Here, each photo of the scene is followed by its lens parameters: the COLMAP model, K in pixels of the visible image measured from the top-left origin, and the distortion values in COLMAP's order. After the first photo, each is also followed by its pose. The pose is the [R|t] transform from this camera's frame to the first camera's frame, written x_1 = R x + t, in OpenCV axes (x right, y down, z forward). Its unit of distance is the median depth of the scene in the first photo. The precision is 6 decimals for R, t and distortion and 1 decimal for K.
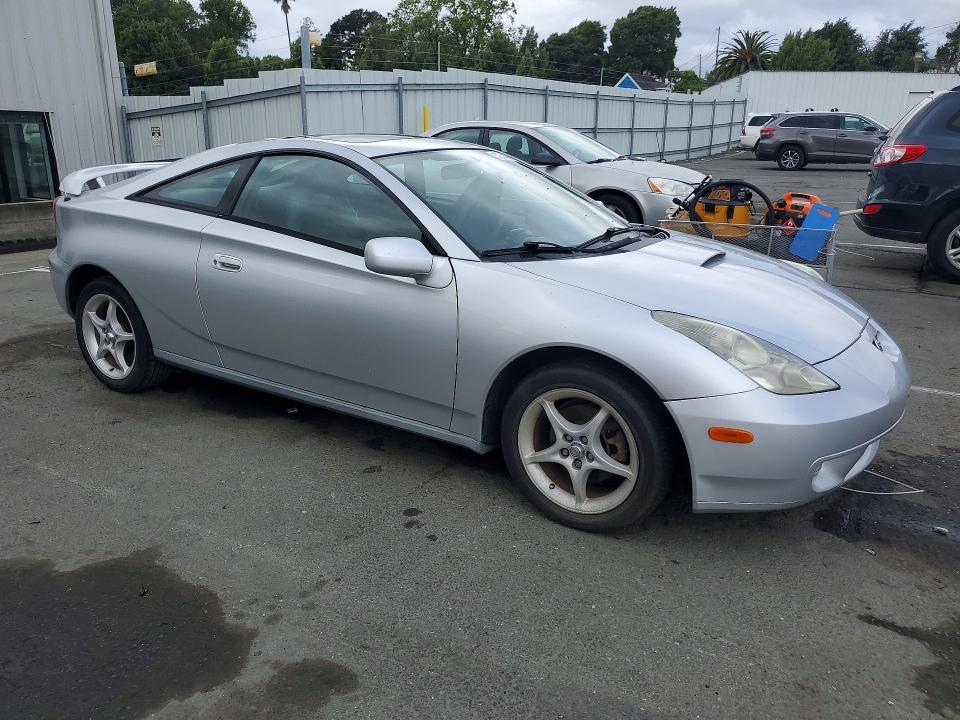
lens RADIAL K [[772.4, 0, 473.1], [0, 772.4, 362.9], [0, 0, 1]] dist [0.010138, 0.009600]
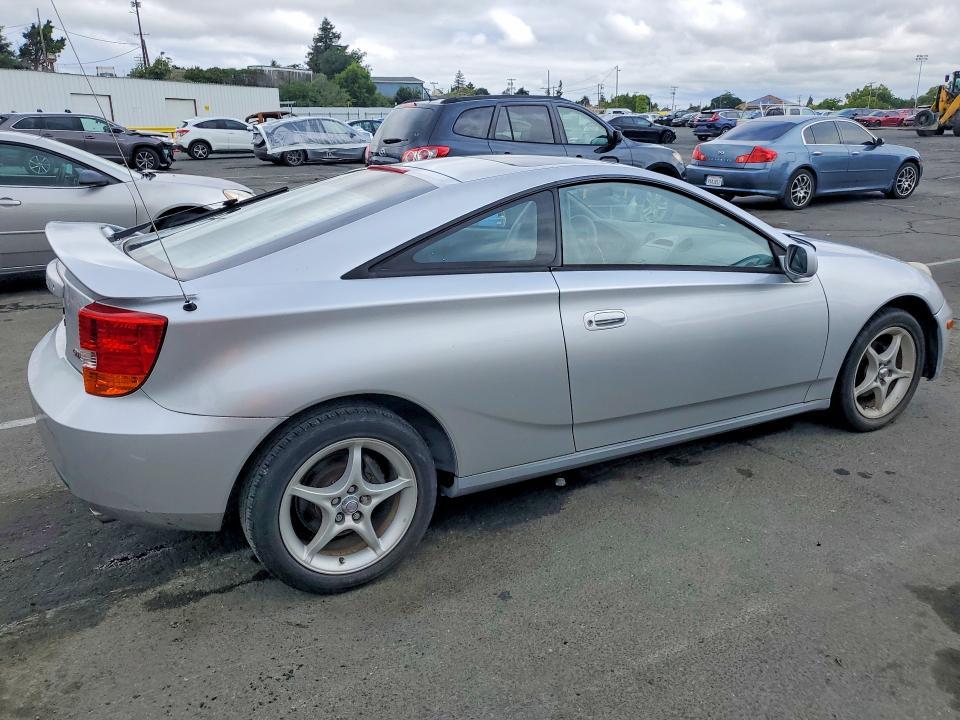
lens RADIAL K [[772.4, 0, 480.0], [0, 772.4, 358.9], [0, 0, 1]] dist [0.010138, 0.009600]
pose [[0.471320, -0.267751, 0.840337, -1.066174], [0.269623, 0.950932, 0.151766, -0.246388], [-0.839739, 0.155043, 0.520385, 0.687819]]
